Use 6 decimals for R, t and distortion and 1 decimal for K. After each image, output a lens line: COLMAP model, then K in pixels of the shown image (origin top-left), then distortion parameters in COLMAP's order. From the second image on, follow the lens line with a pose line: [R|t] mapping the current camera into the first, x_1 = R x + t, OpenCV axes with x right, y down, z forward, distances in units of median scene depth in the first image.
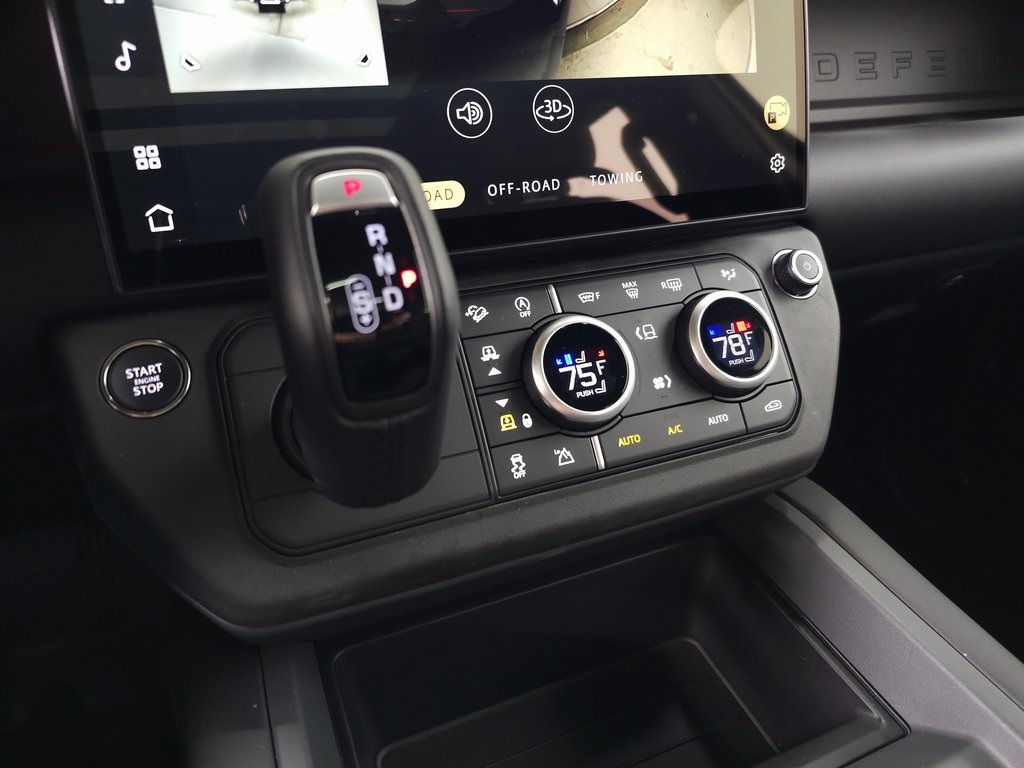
lens RADIAL K [[674.5, 0, 515.3], [0, 674.5, 378.0], [0, 0, 1]] dist [0.010328, -0.027567]
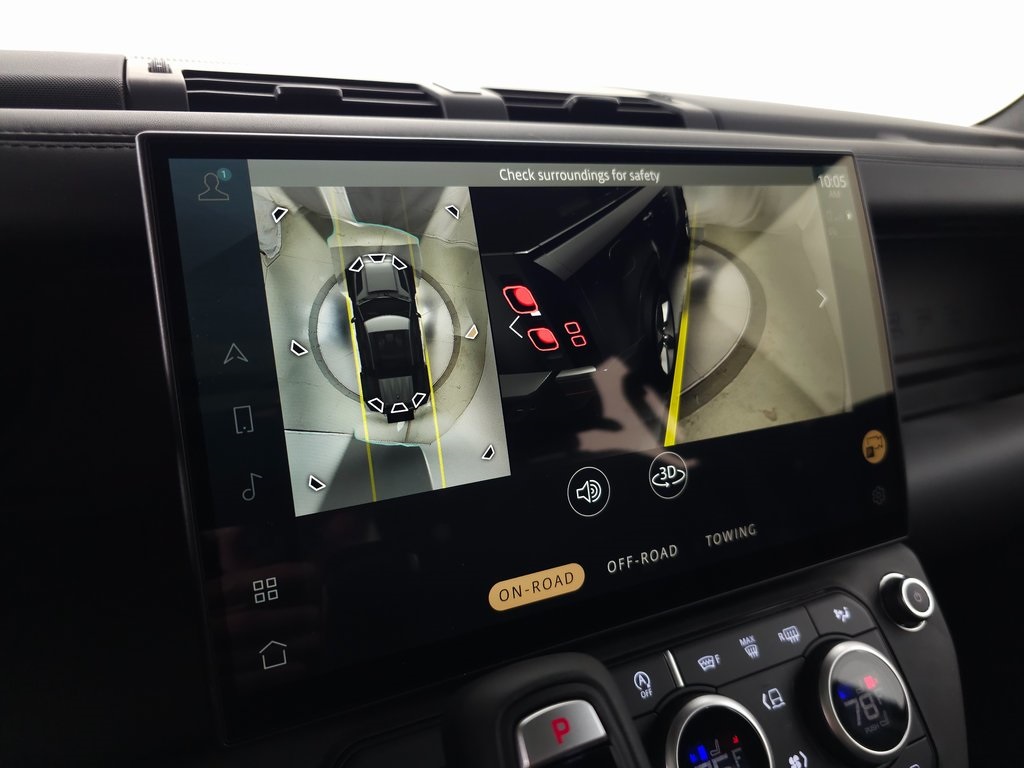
lens RADIAL K [[674.5, 0, 508.6], [0, 674.5, 388.9], [0, 0, 1]] dist [0.010328, -0.027567]
pose [[0.999311, -0.018375, 0.032243, -0.189704], [0.024628, 0.978284, -0.205799, -0.309020], [-0.027761, 0.206451, 0.978063, 0.036555]]
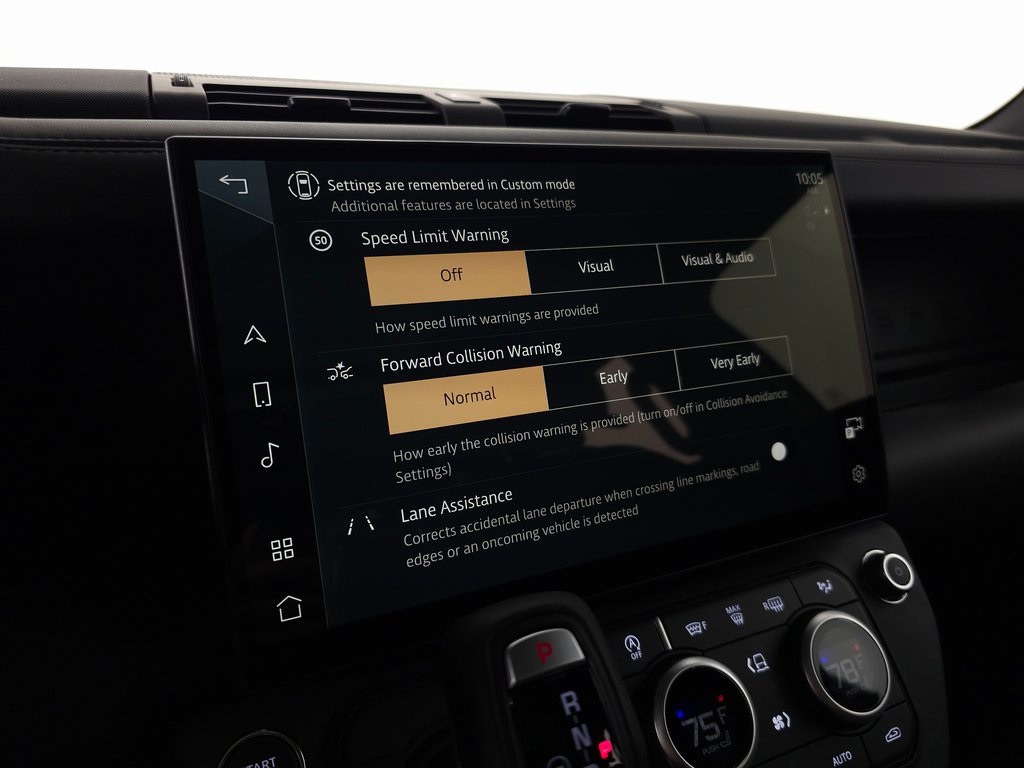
lens RADIAL K [[674.5, 0, 508.7], [0, 674.5, 389.3], [0, 0, 1]] dist [0.010328, -0.027567]
pose [[0.999490, -0.026309, 0.018098, -0.173853], [0.029694, 0.974208, -0.223688, -0.252453], [-0.011747, 0.224111, 0.974493, -0.023110]]
